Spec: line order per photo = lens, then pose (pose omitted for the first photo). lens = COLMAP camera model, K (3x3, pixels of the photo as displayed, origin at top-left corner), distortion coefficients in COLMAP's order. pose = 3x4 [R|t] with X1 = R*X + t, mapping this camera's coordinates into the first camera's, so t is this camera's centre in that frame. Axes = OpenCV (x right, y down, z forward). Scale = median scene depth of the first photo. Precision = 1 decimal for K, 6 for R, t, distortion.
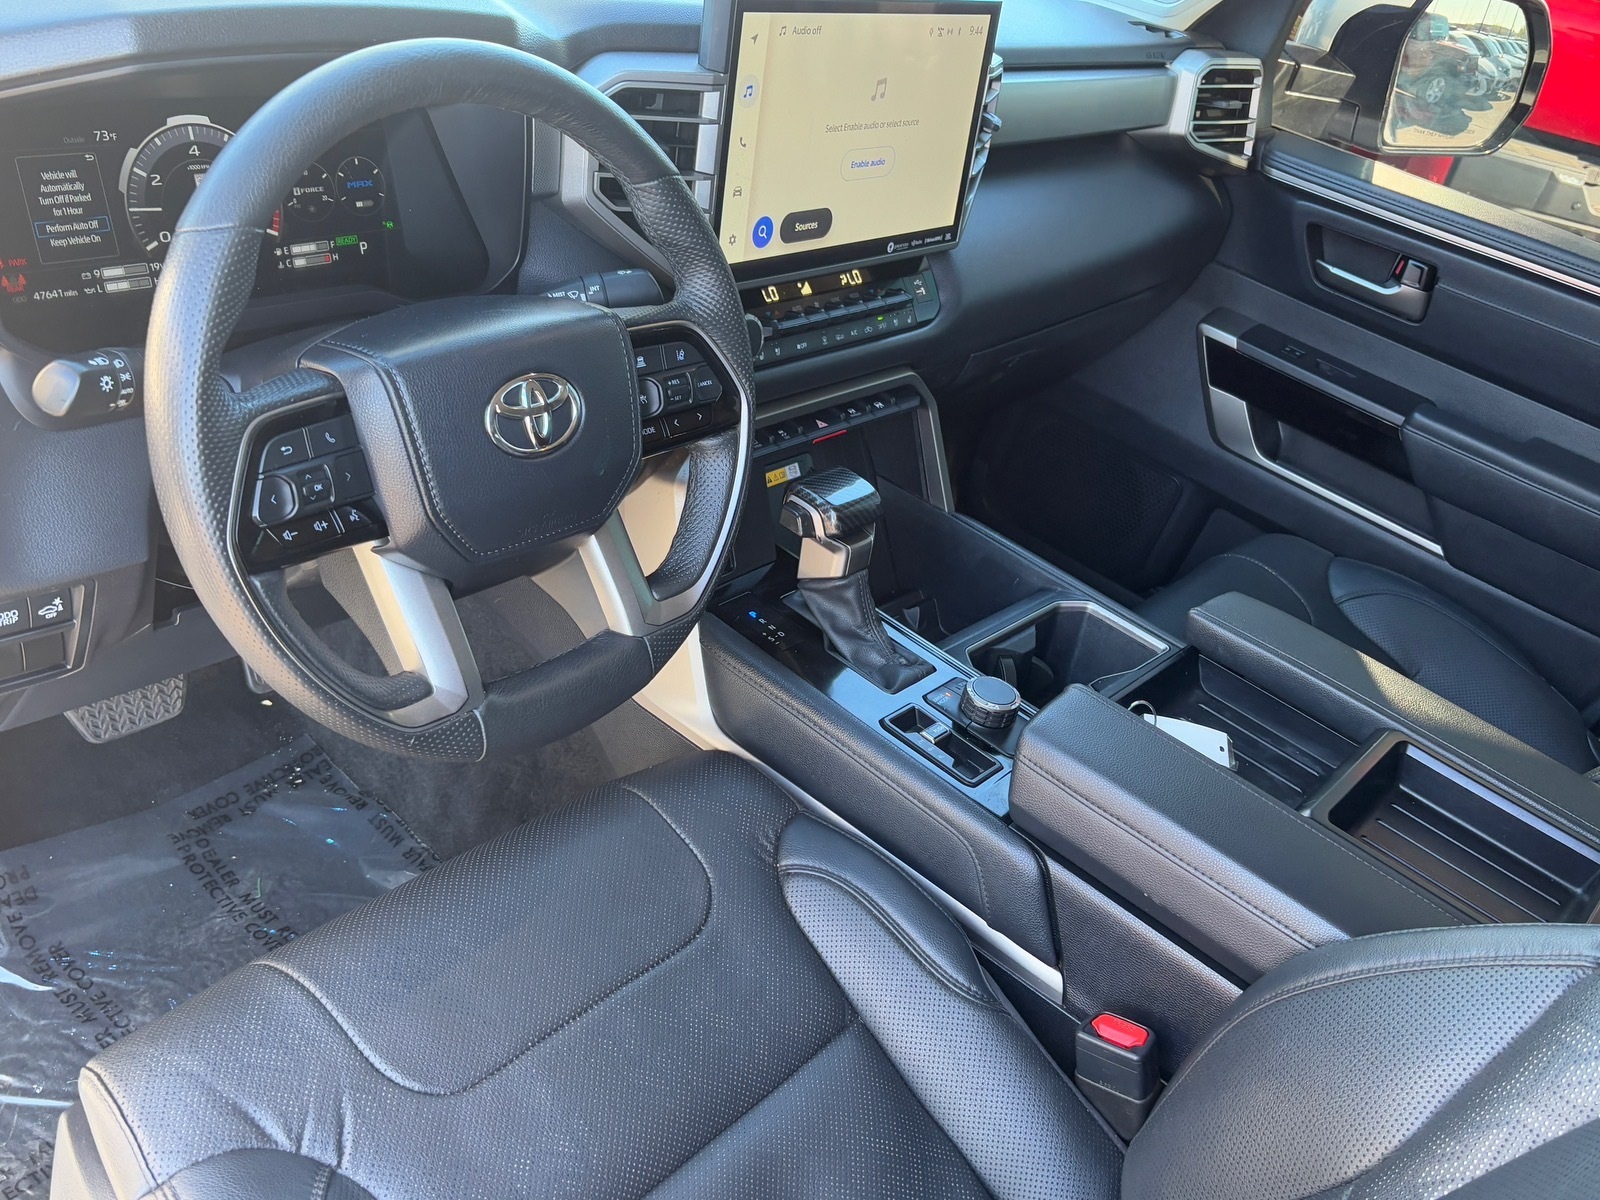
lens RADIAL K [[1452.4, 0, 792.6], [0, 1452.4, 634.6], [0, 0, 1]] dist [0.012314, 0.000000]
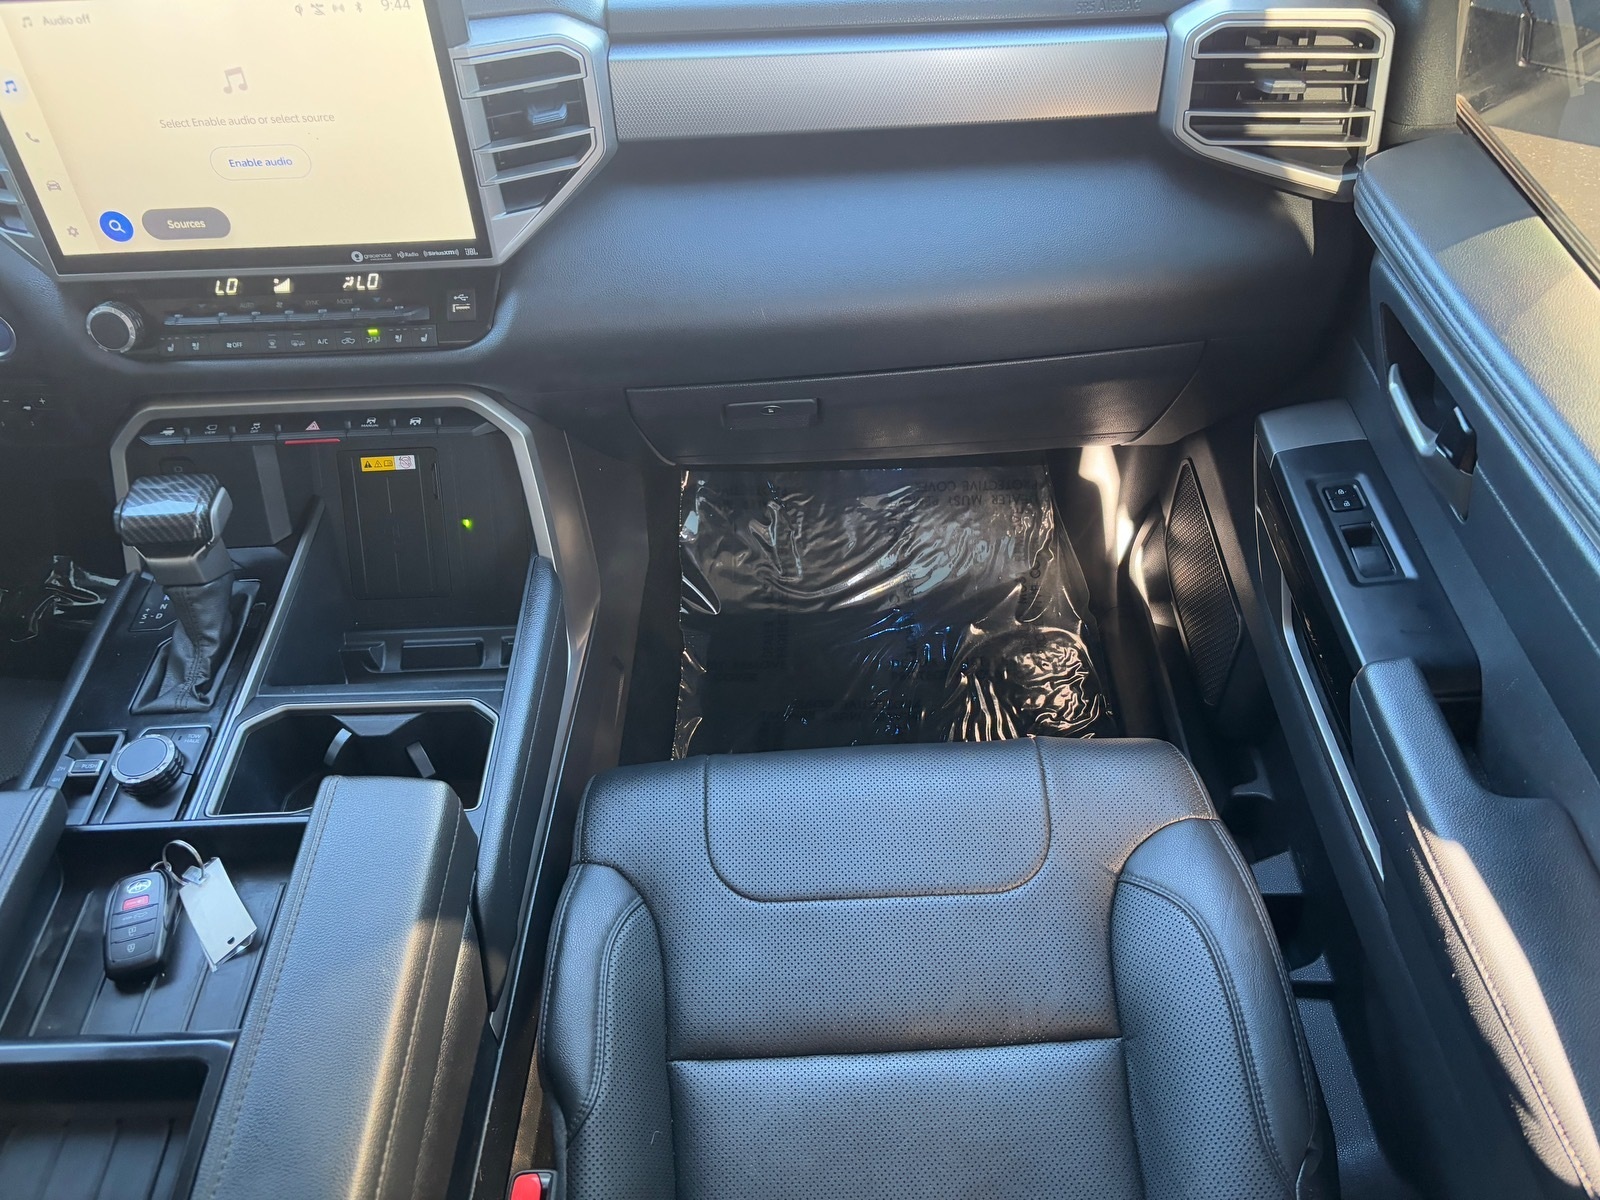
lens RADIAL K [[1218.4, 0, 796.0], [0, 1218.4, 600.5], [0, 0, 1]] dist [0.038675, -0.044509]
pose [[0.639323, 0.365137, -0.676713, 0.937407], [-0.257566, 0.930913, 0.258962, -0.380544], [0.724518, 0.008738, 0.689201, 0.776304]]
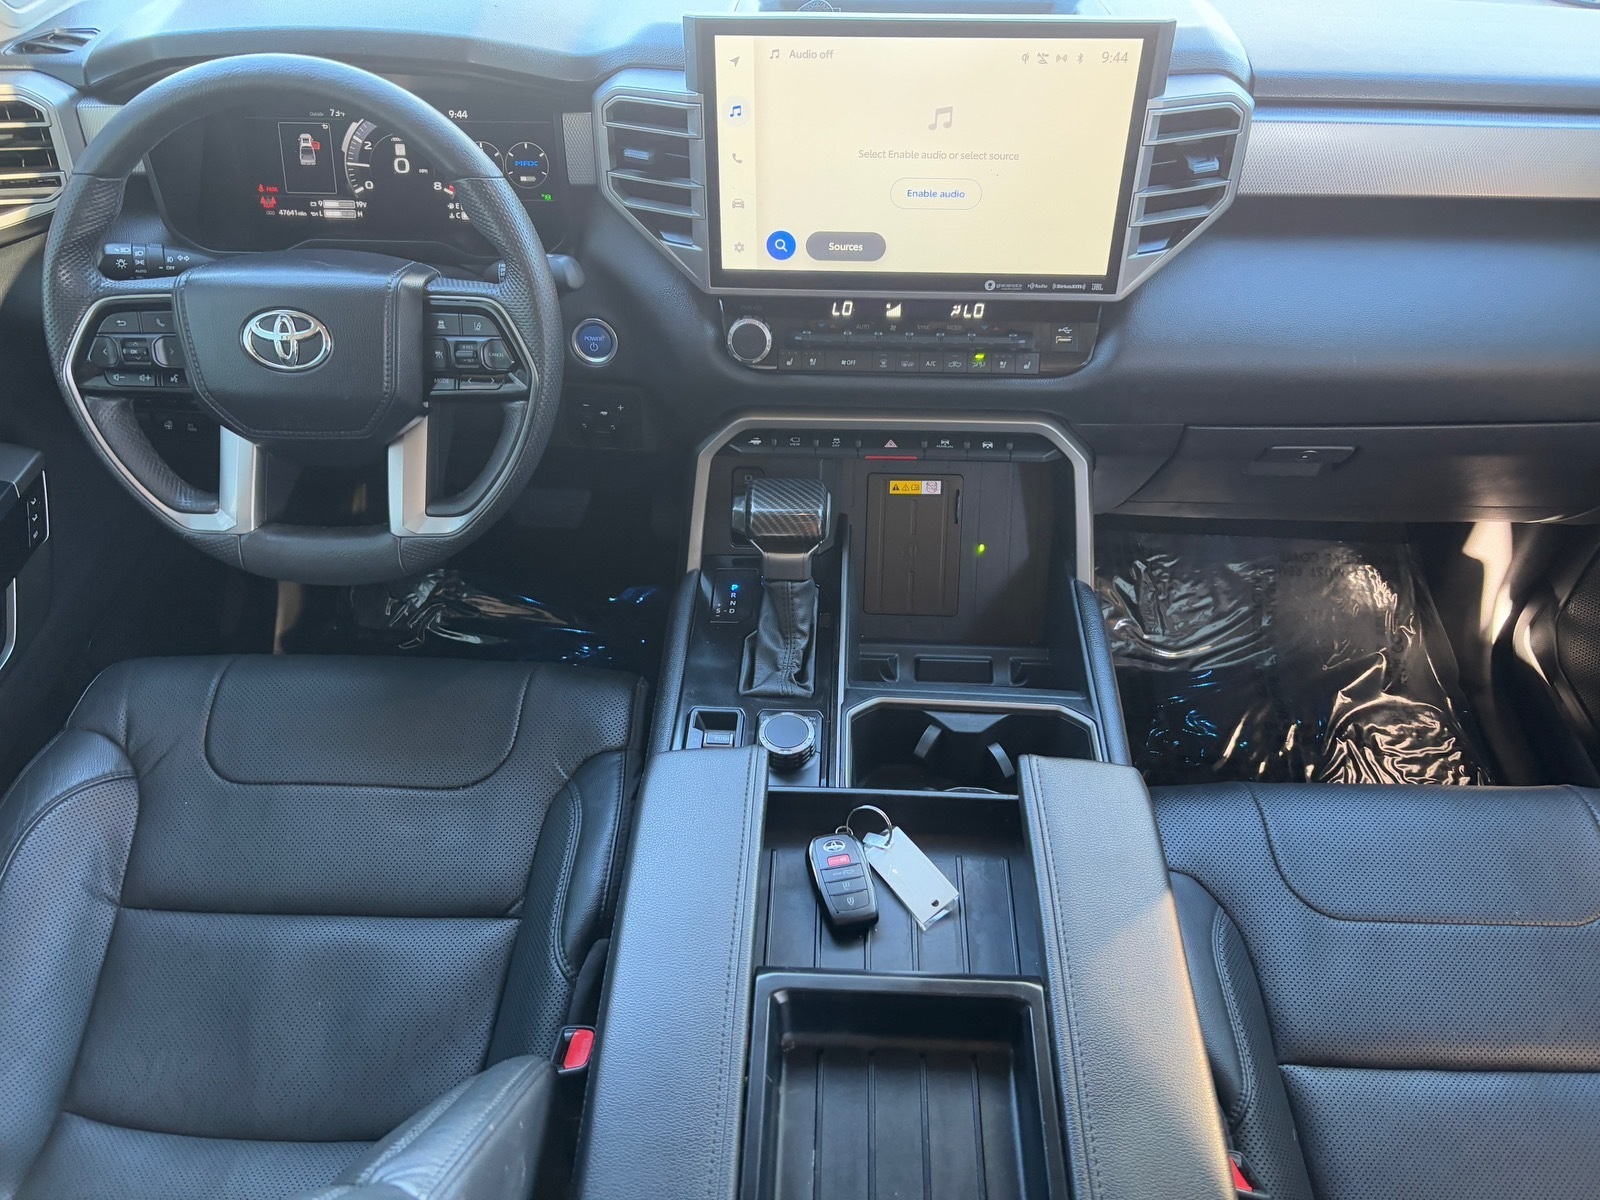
lens RADIAL K [[1218.4, 0, 786.1], [0, 1218.4, 613.4], [0, 0, 1]] dist [0.038675, -0.044509]
pose [[0.603848, 0.355118, -0.713624, 0.729181], [-0.314919, 0.928727, 0.195683, -0.206418], [0.732252, 0.106571, 0.672643, 0.435222]]
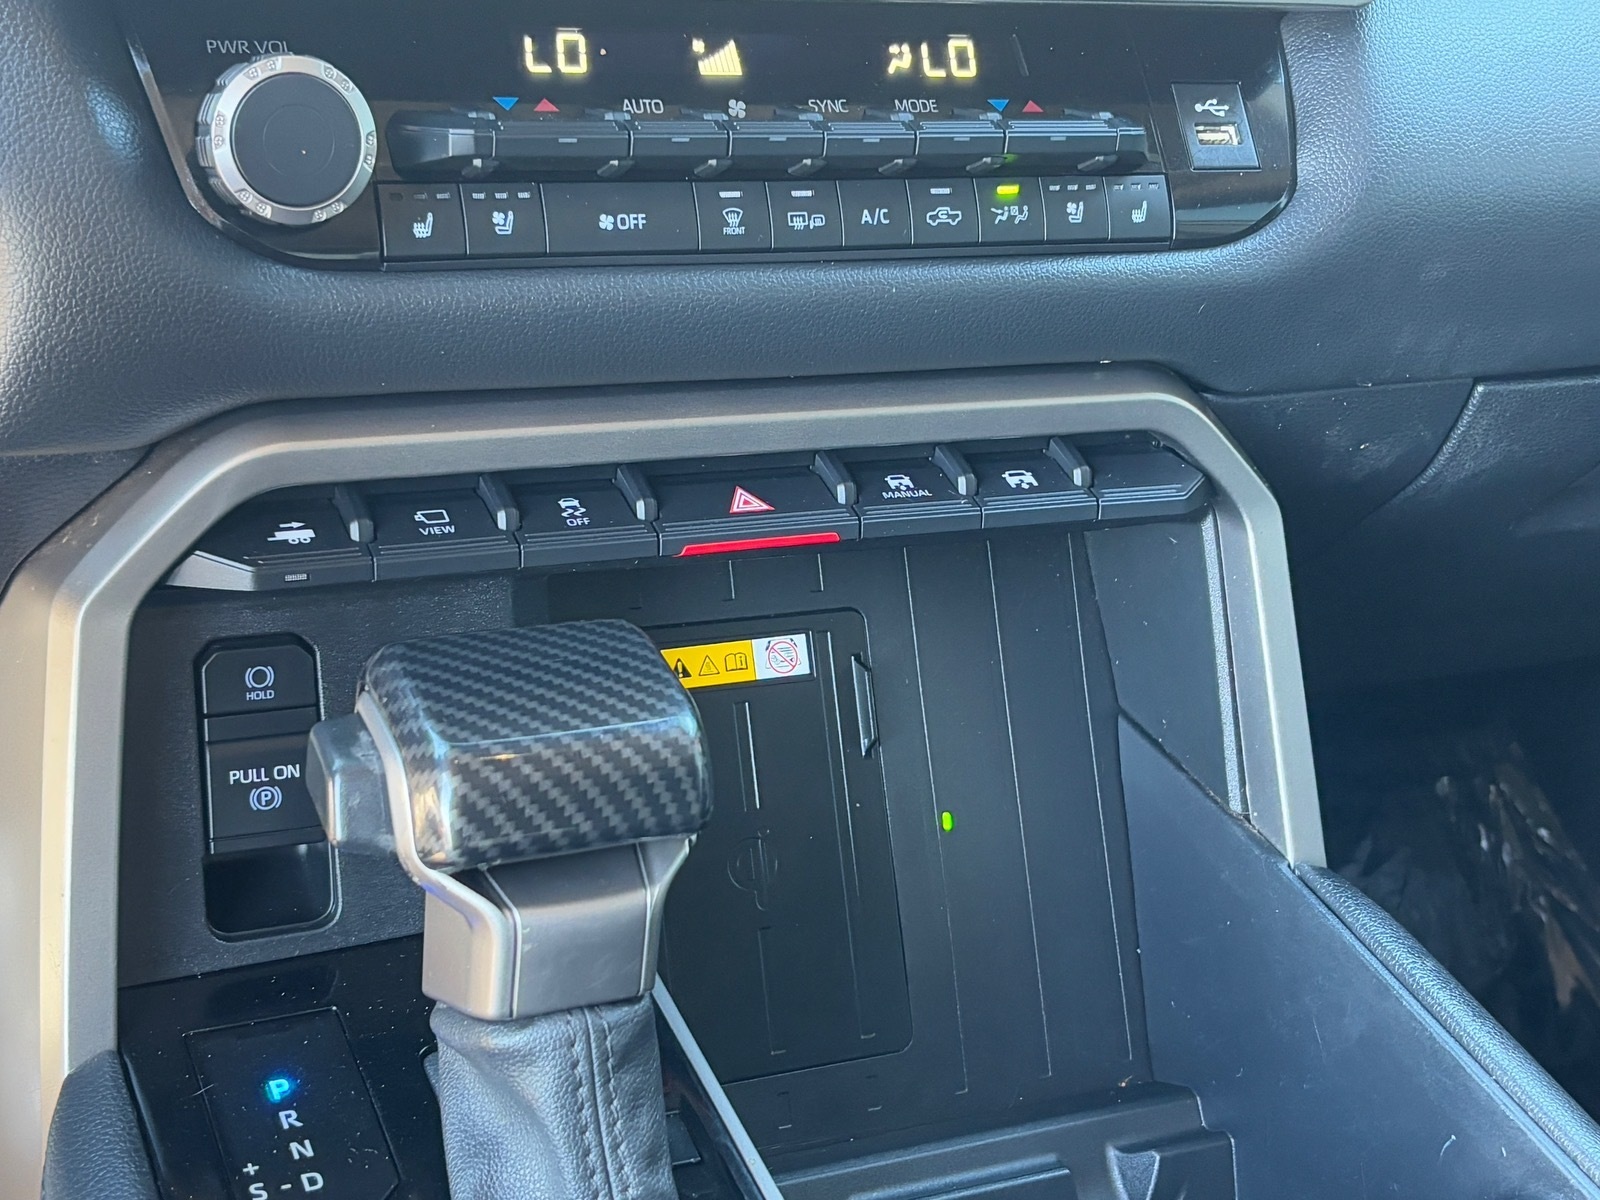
lens RADIAL K [[2336.9, 0, 778.6], [0, 2336.9, 615.5], [0, 0, 1]] dist [0.130908, 0.000000]
pose [[0.905143, 0.124935, -0.406334, 0.266127], [-0.184102, 0.976757, -0.109782, -0.078857], [0.383174, 0.174175, 0.907106, 0.640268]]
